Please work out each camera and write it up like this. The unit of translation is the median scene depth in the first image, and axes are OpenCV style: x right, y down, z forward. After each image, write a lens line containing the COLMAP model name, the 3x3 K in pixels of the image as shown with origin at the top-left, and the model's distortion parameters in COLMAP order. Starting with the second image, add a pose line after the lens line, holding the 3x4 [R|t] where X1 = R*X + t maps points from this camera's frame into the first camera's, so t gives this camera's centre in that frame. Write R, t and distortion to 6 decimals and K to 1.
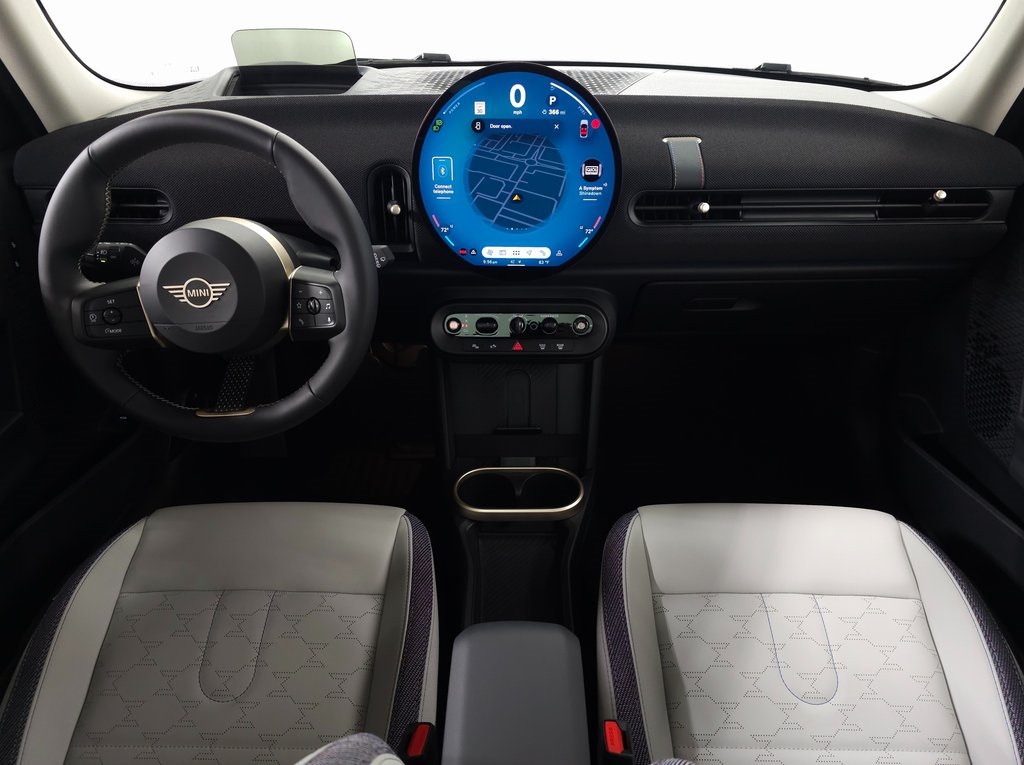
lens RADIAL K [[690.4, 0, 516.4], [0, 690.4, 391.0], [0, 0, 1]] dist [0.032818, -0.003199]
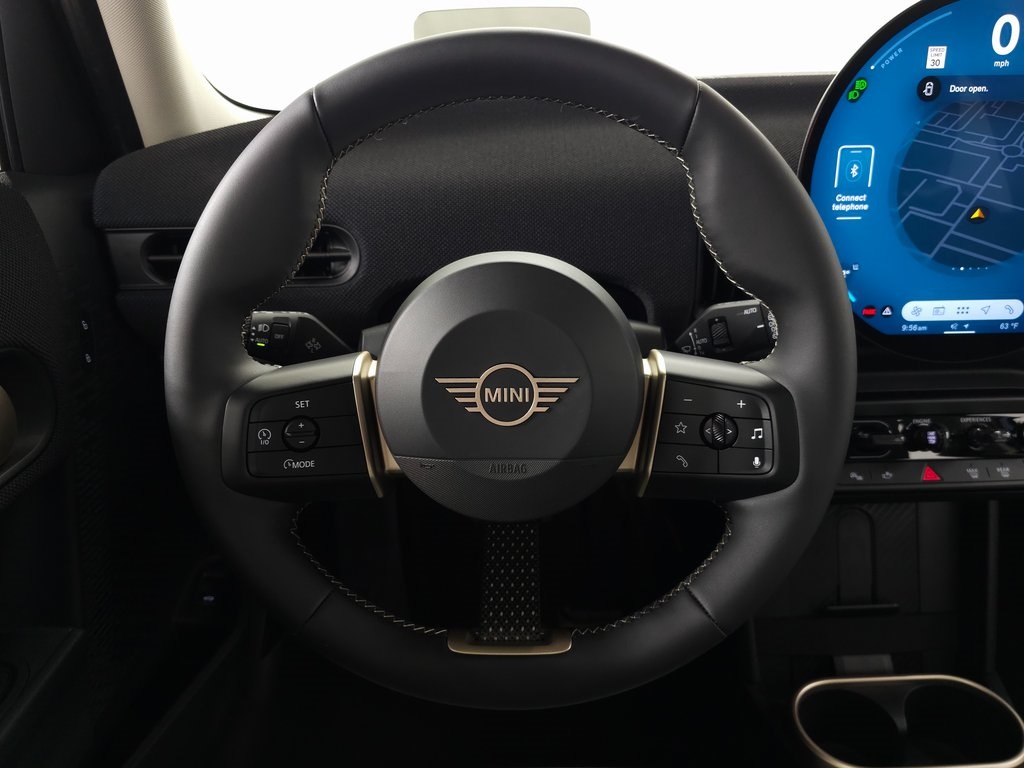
lens RADIAL K [[713.0, 0, 512.8], [0, 713.0, 380.1], [0, 0, 1]] dist [-0.002620, -0.006643]
pose [[0.999546, -0.029889, 0.003849, -0.389826], [0.030119, 0.986413, -0.161500, -0.063394], [0.001031, 0.161542, 0.986865, 0.452476]]
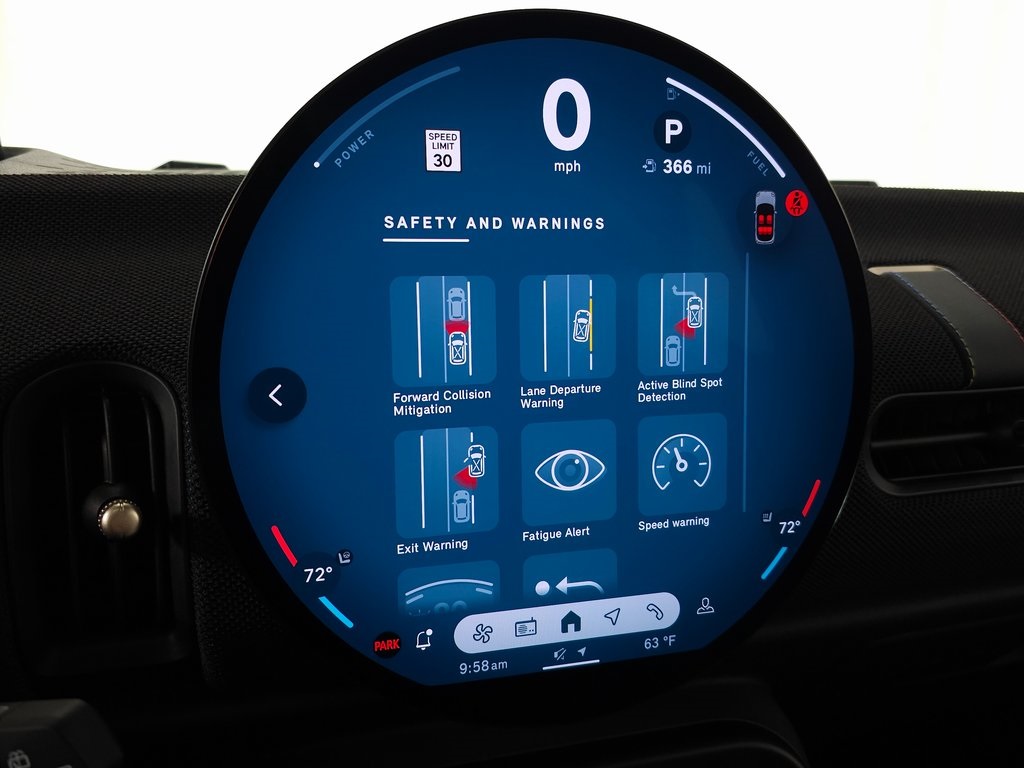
lens RADIAL K [[885.4, 0, 512.0], [0, 885.4, 384.0], [0, 0, 1]] dist [0.039550, -0.003569]
pose [[0.959321, -0.054909, 0.276926, -0.127044], [0.143078, 0.940163, -0.309229, -0.190691], [-0.243376, 0.336272, 0.909774, 0.662072]]
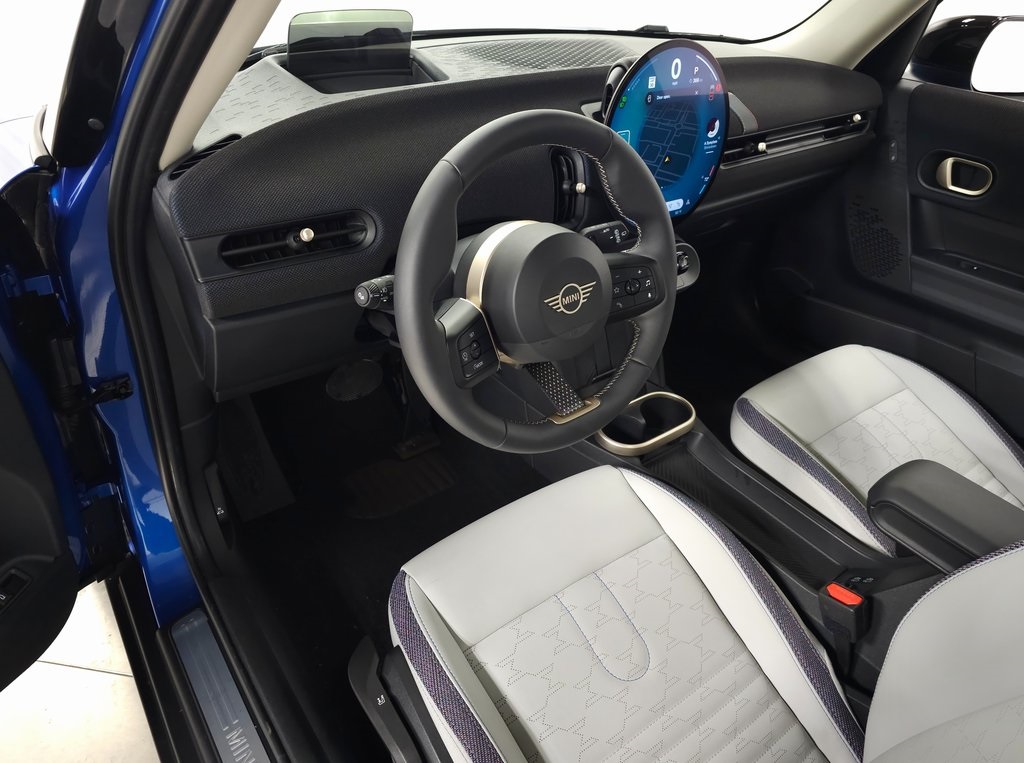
lens RADIAL K [[690.1, 0, 495.9], [0, 690.1, 384.9], [0, 0, 1]] dist [0.005967, 0.000303]
pose [[0.806701, -0.305465, 0.505889, -0.917025], [0.276676, 0.951654, 0.133432, -0.157992], [-0.522191, 0.032328, 0.852216, 0.199105]]
